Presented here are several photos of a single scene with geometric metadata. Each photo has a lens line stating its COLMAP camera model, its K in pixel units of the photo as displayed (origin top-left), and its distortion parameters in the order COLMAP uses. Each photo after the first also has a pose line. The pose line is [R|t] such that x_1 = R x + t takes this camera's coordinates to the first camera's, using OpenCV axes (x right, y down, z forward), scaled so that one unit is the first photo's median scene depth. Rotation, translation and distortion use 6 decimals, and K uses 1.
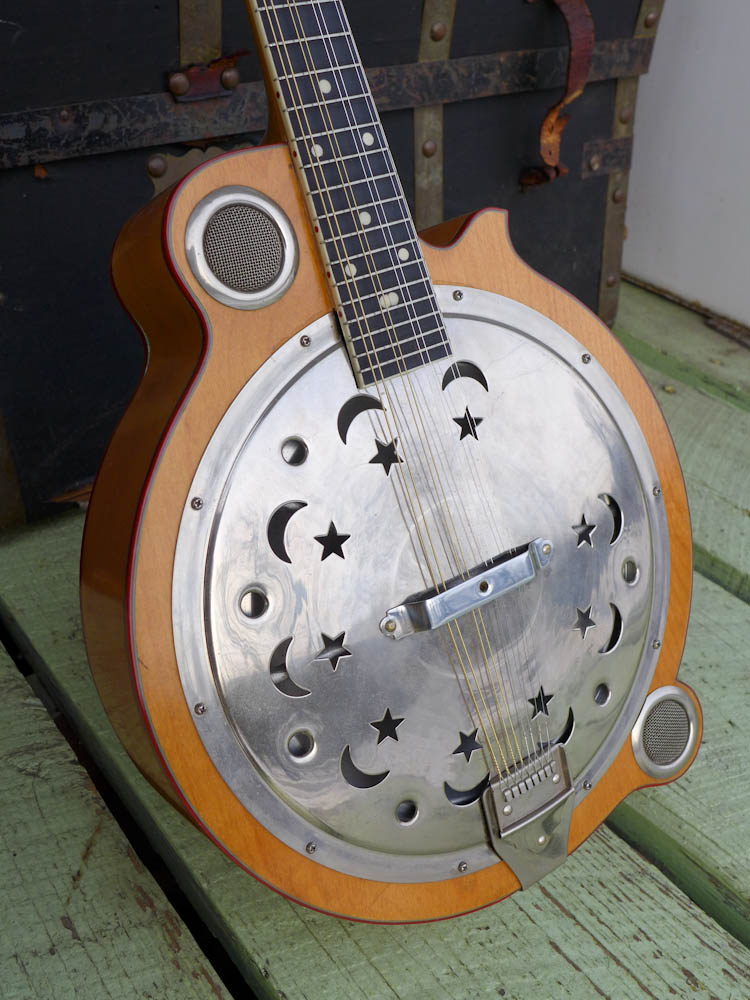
lens RADIAL K [[1001.5, 0, 395.8], [0, 1001.5, 480.7], [0, 0, 1]] dist [-0.073907, 0.000000]
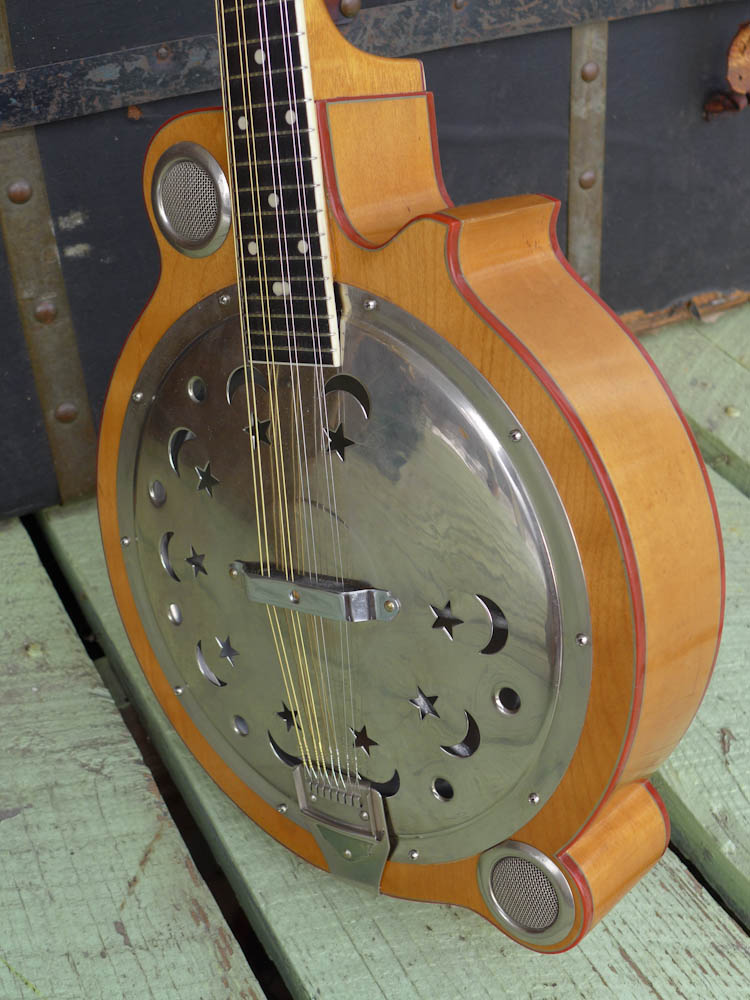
lens RADIAL K [[1278.9, 0, 379.5], [0, 1278.9, 495.3], [0, 0, 1]] dist [-0.104376, 0.000000]
pose [[0.986091, 0.070415, -0.150551, 0.072589], [-0.059594, 0.995384, 0.075225, -0.081382], [0.155153, -0.065207, 0.985736, -0.156575]]
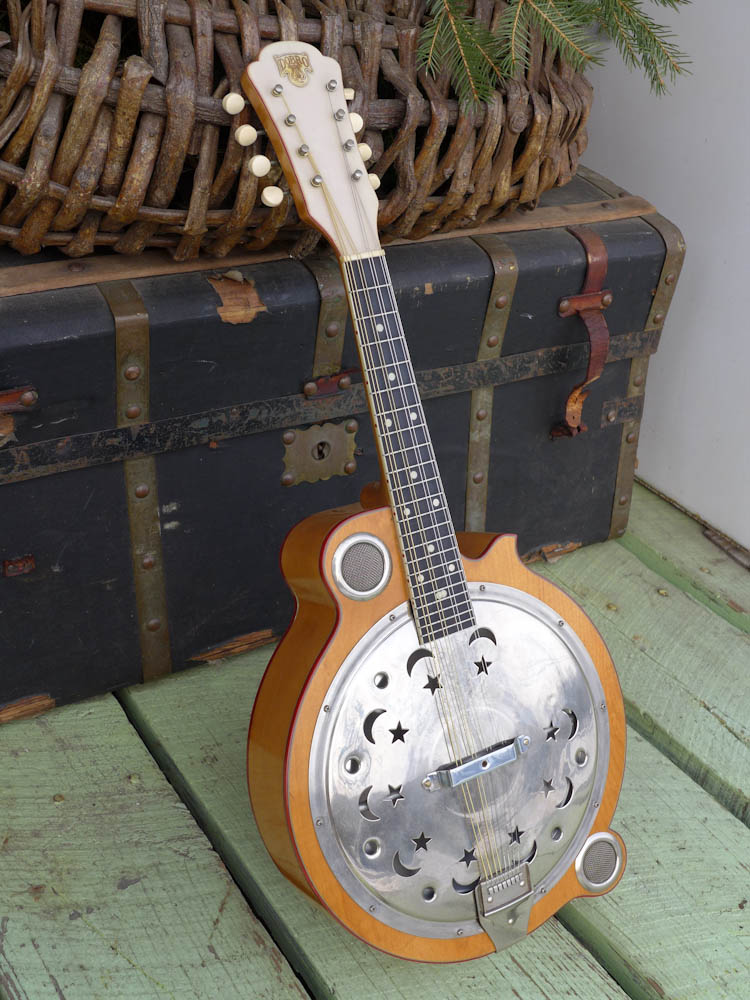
lens RADIAL K [[1036.7, 0, 393.6], [0, 1036.7, 513.3], [0, 0, 1]] dist [-0.083803, 0.000000]
pose [[0.995973, 0.073519, -0.051318, -0.005668], [-0.077116, 0.994416, -0.072043, -0.149339], [0.045734, 0.075711, 0.996080, -0.652149]]
